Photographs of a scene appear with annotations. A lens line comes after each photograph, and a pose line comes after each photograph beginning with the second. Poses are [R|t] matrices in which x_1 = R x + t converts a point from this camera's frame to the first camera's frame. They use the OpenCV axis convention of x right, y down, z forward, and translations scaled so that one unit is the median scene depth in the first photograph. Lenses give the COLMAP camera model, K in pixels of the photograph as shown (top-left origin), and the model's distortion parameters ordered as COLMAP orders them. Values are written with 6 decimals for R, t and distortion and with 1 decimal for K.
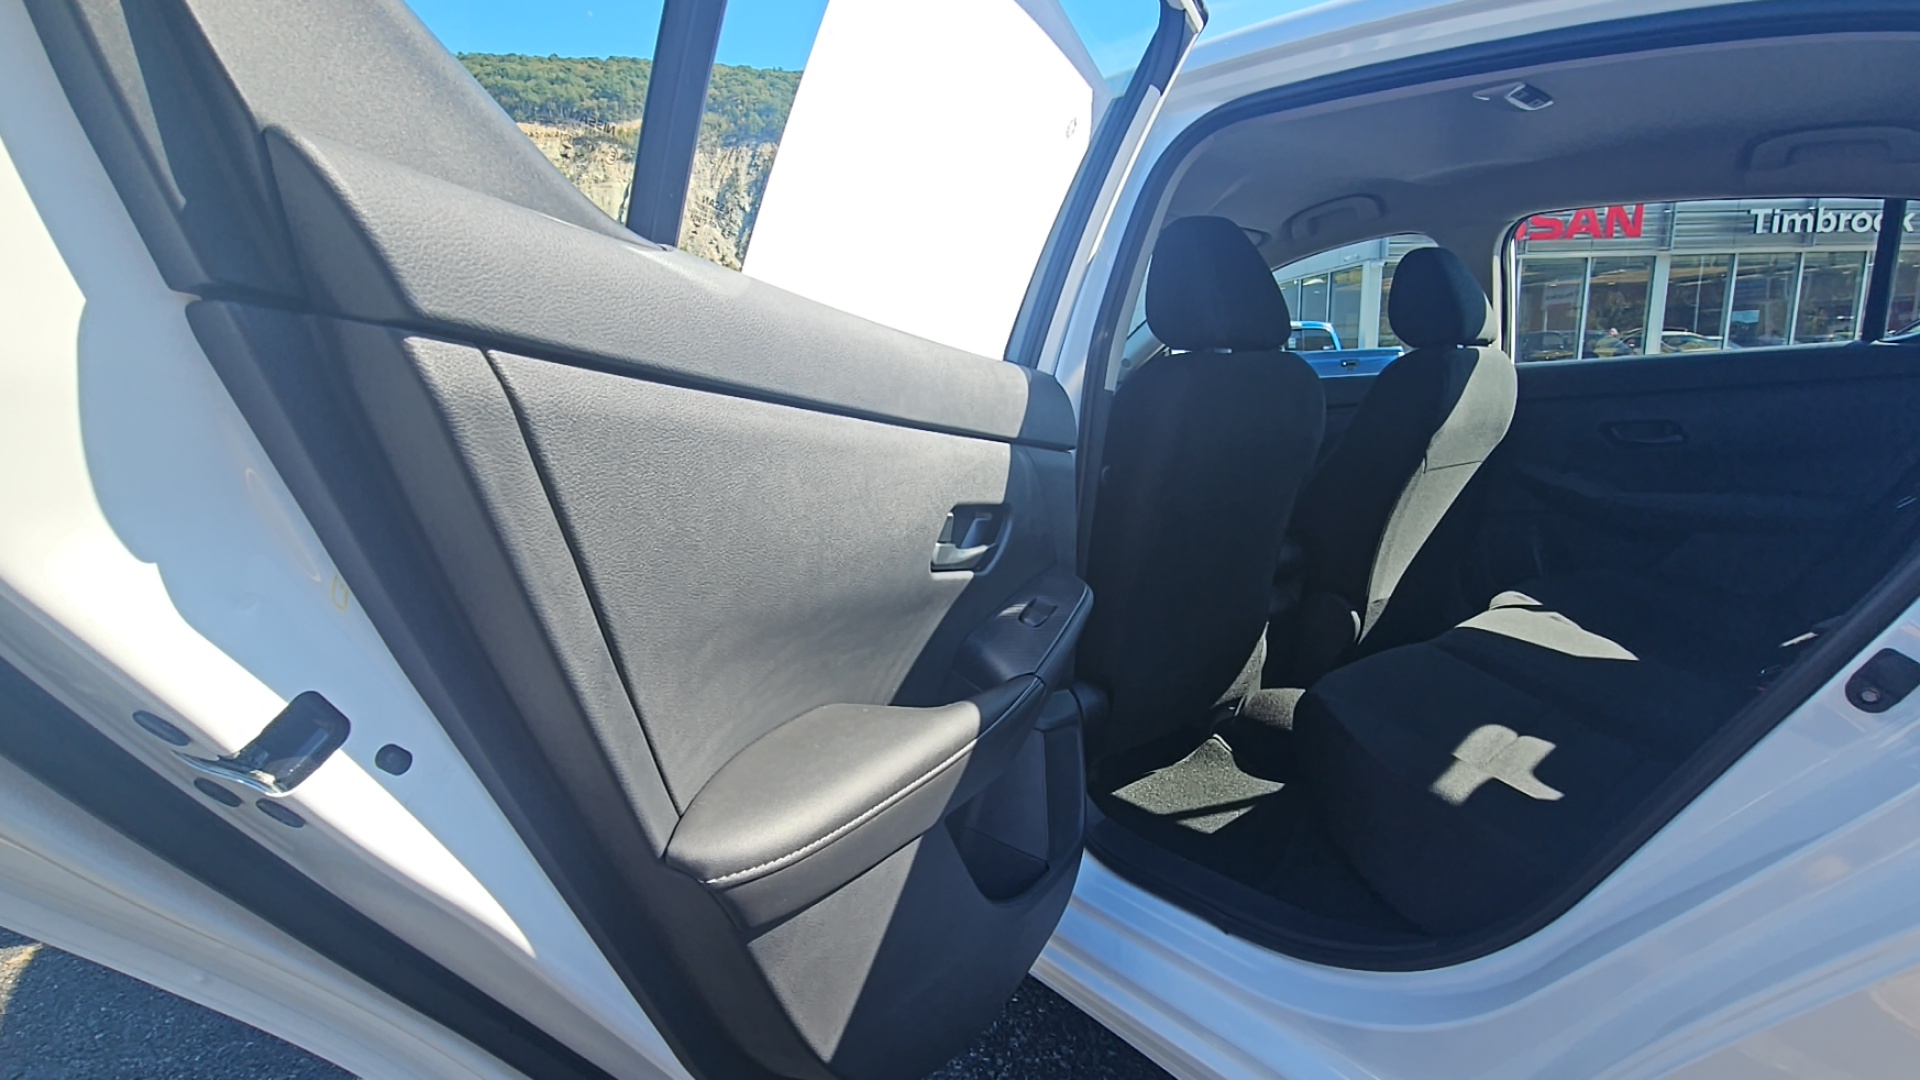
lens RADIAL K [[868.0, 0, 957.8], [0, 868.0, 535.6], [0, 0, 1]] dist [0.013663, -0.007916]
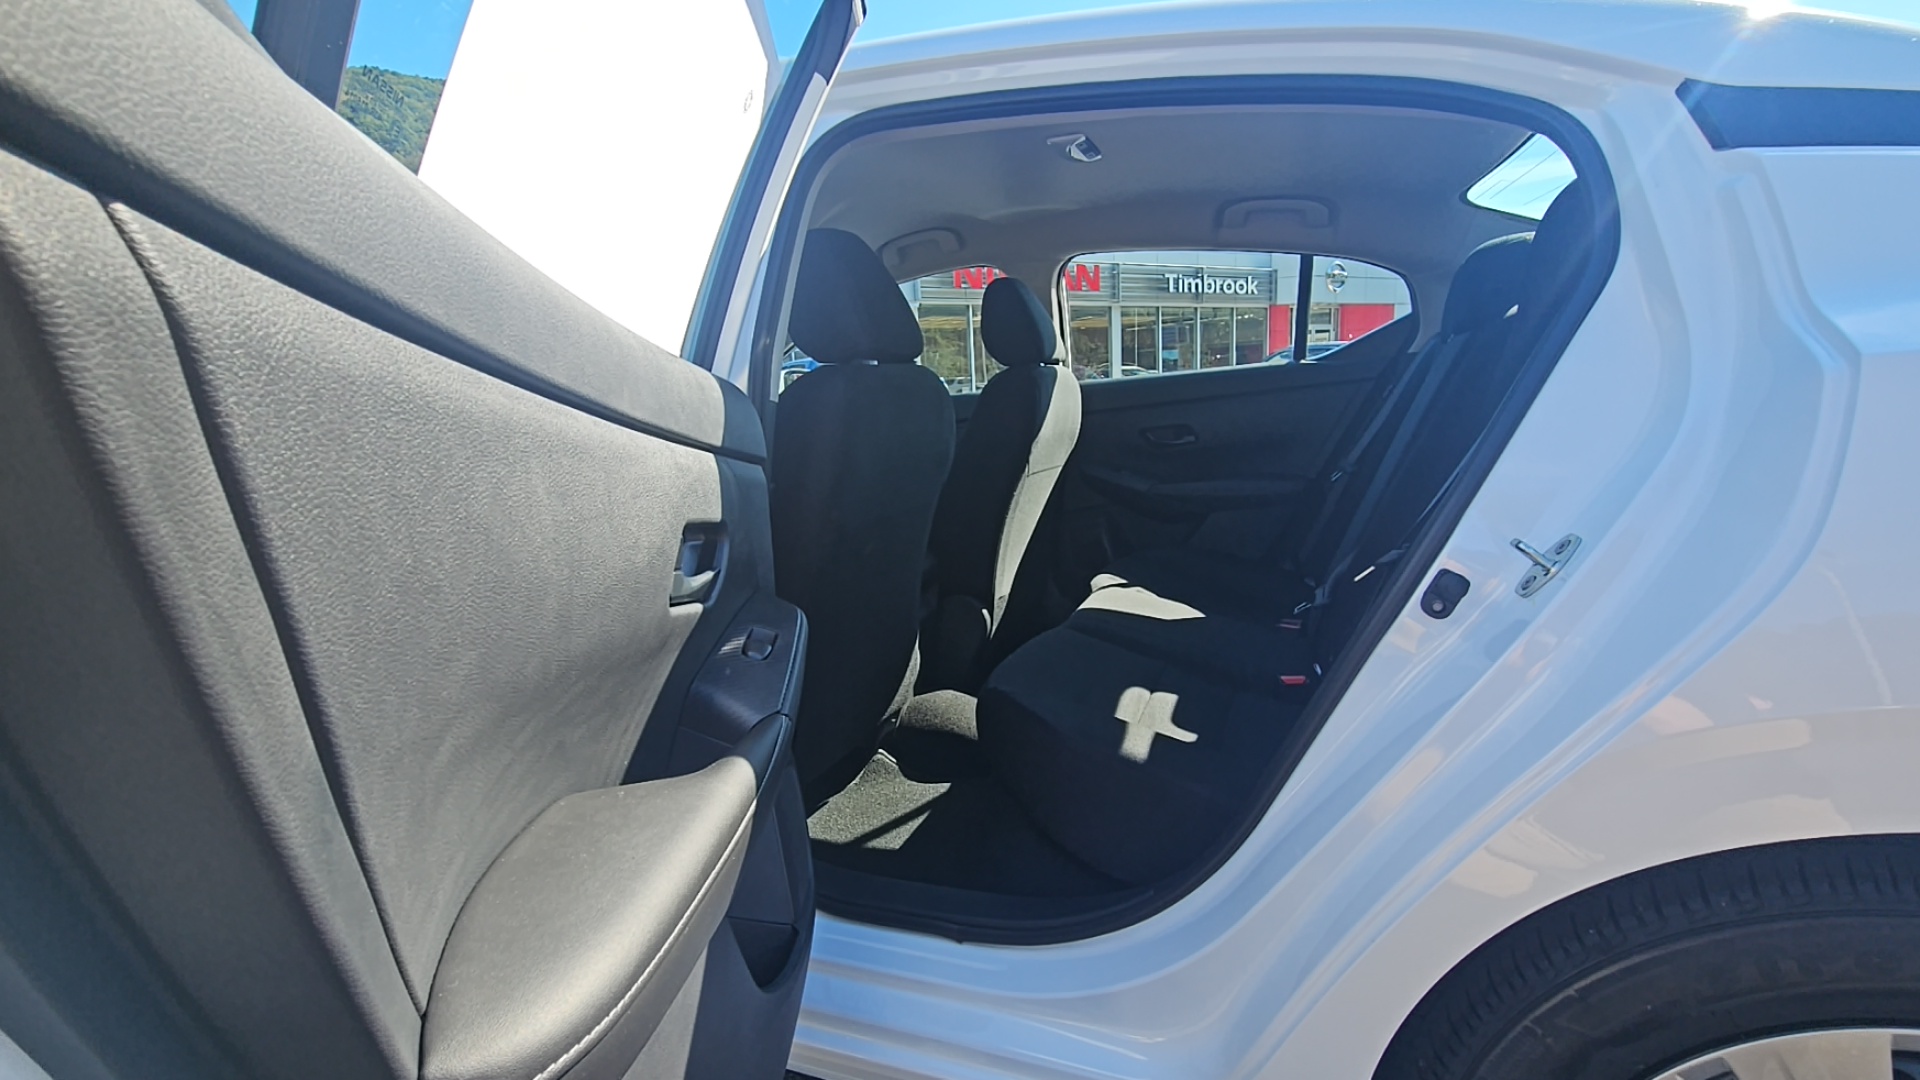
lens RADIAL K [[866.1, 0, 961.6], [0, 866.1, 536.0], [0, 0, 1]] dist [0.010278, -0.005766]
pose [[0.881266, -0.091073, 0.463764, -0.077687], [0.108304, 0.994061, -0.010593, 0.006979], [-0.460045, 0.059563, 0.885896, 0.076320]]
